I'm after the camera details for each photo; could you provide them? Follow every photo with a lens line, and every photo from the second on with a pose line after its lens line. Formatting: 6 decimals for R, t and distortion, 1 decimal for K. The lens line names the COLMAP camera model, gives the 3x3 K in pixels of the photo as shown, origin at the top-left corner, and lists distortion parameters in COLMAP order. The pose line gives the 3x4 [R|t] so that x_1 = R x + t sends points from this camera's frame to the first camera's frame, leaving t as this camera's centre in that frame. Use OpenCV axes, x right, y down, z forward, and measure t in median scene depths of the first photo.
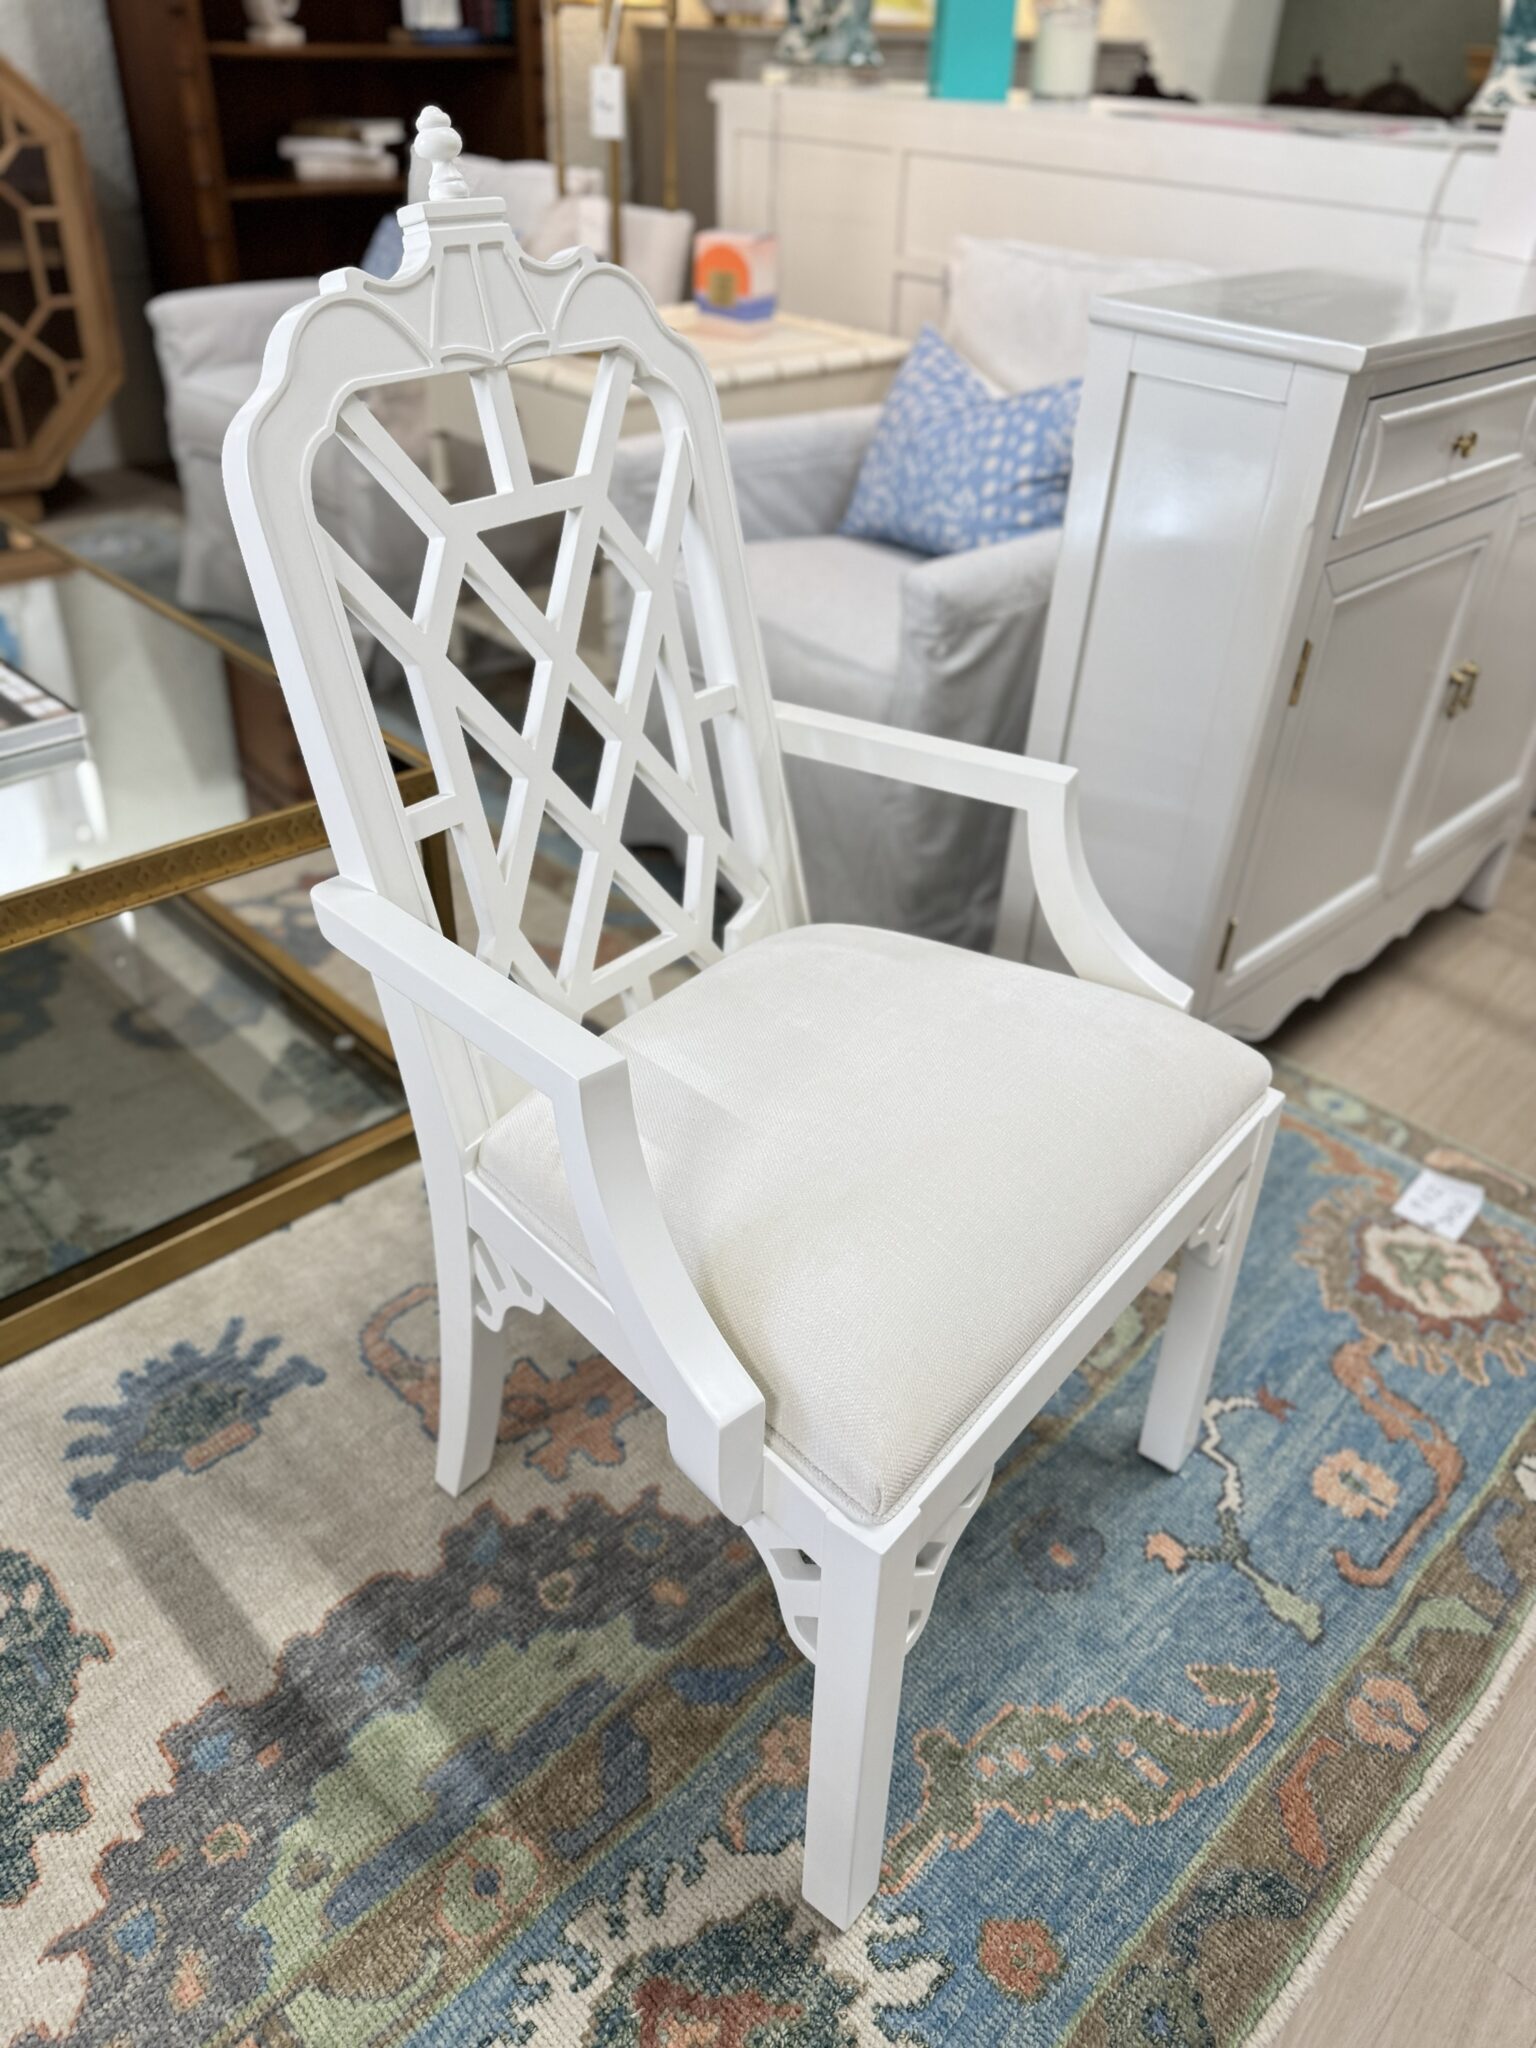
lens RADIAL K [[1433.4, 0, 764.3], [0, 1433.4, 1048.5], [0, 0, 1]] dist [0.000708, -0.002212]
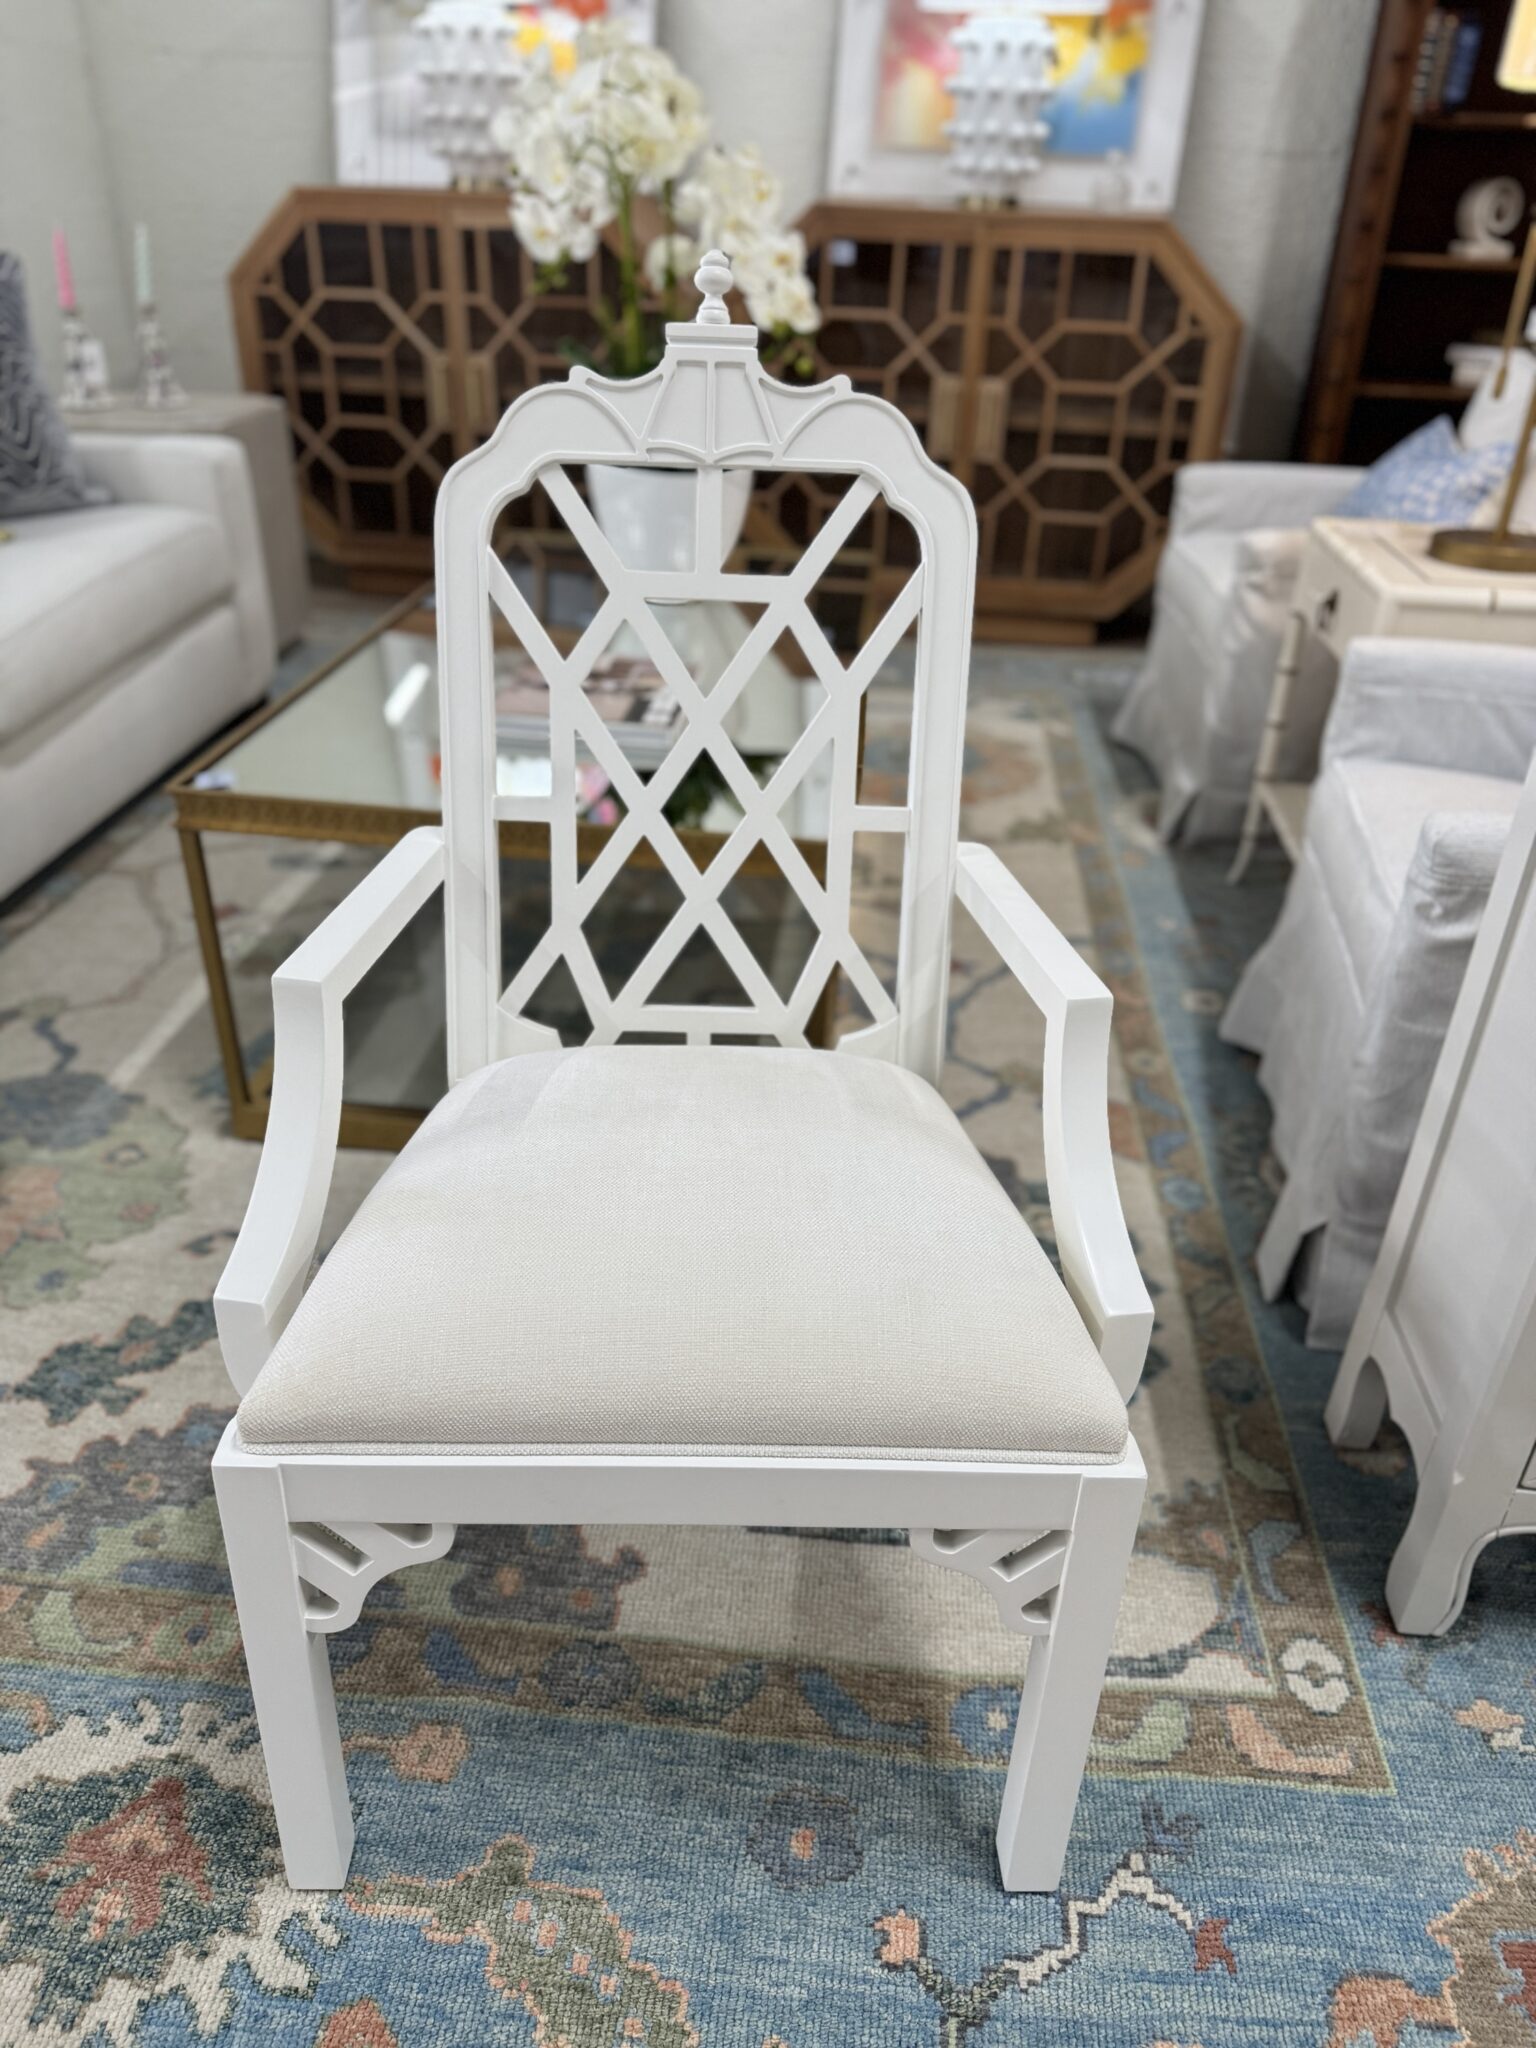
lens RADIAL K [[1440.8, 0, 751.5], [0, 1440.8, 1027.3], [0, 0, 1]] dist [-0.002245, -0.000804]
pose [[0.645853, 0.365448, -0.670315, 0.697347], [-0.449299, 0.891791, 0.053291, -0.133764], [0.617255, 0.266754, 0.740161, 0.256161]]
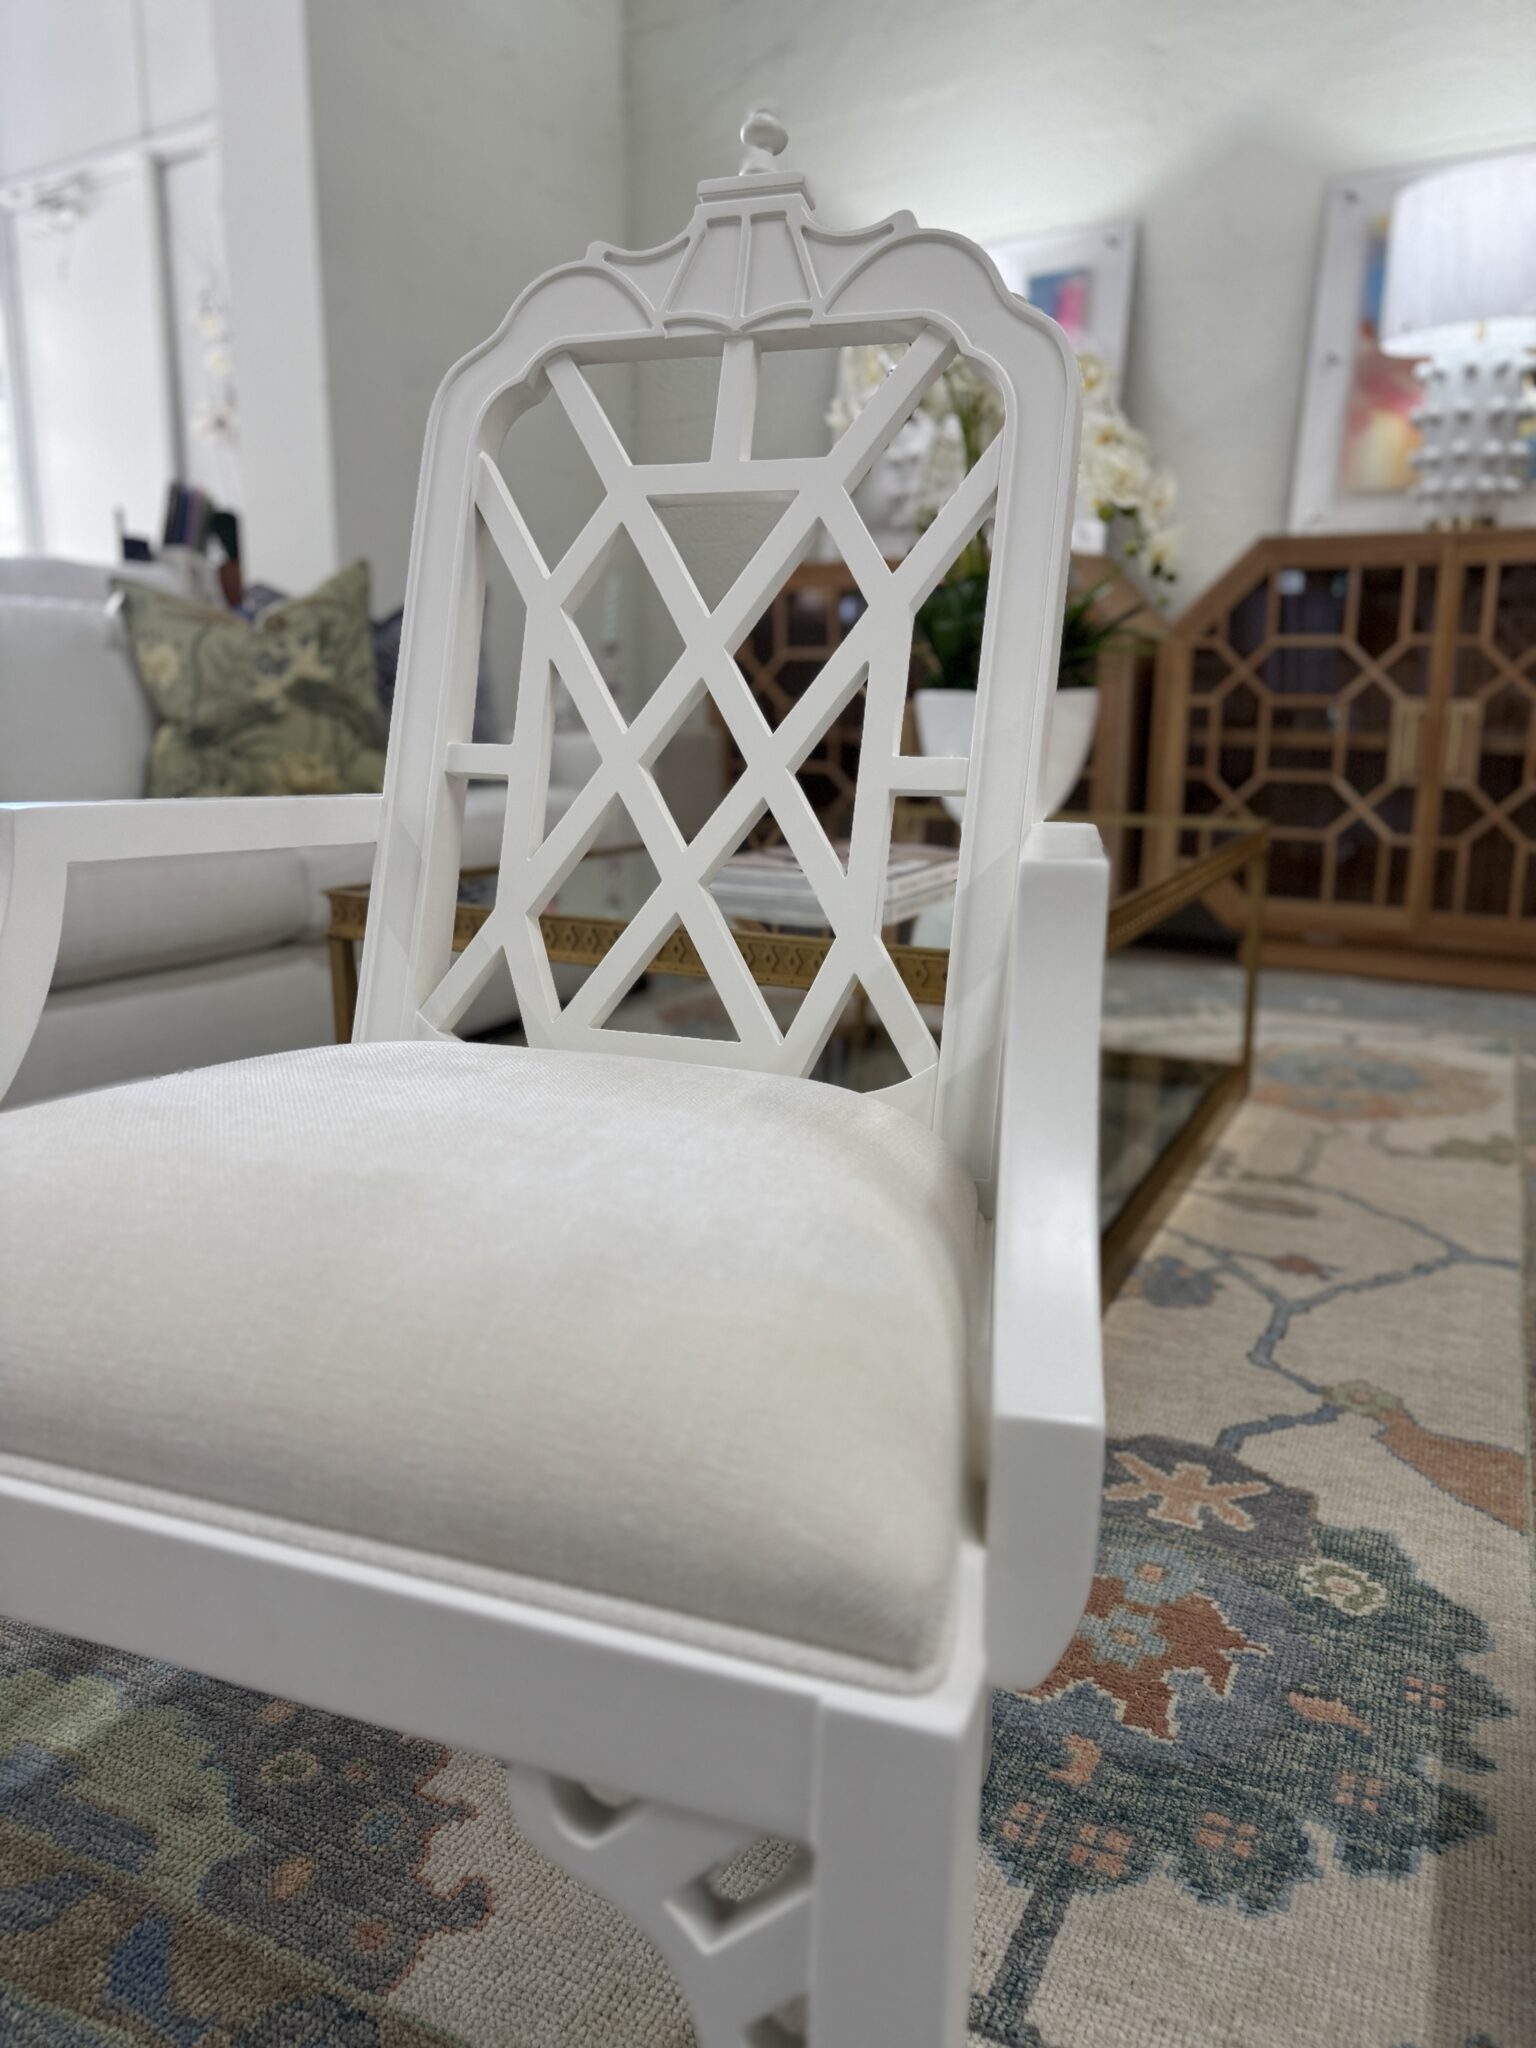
lens RADIAL K [[1449.2, 0, 768.0], [0, 1449.2, 1024.0], [0, 0, 1]] dist [-0.002905, -0.001300]
pose [[0.338905, 0.175294, -0.924346, 0.675174], [-0.544649, 0.837669, -0.040835, -0.071891], [0.767138, 0.517283, 0.379364, 0.801082]]
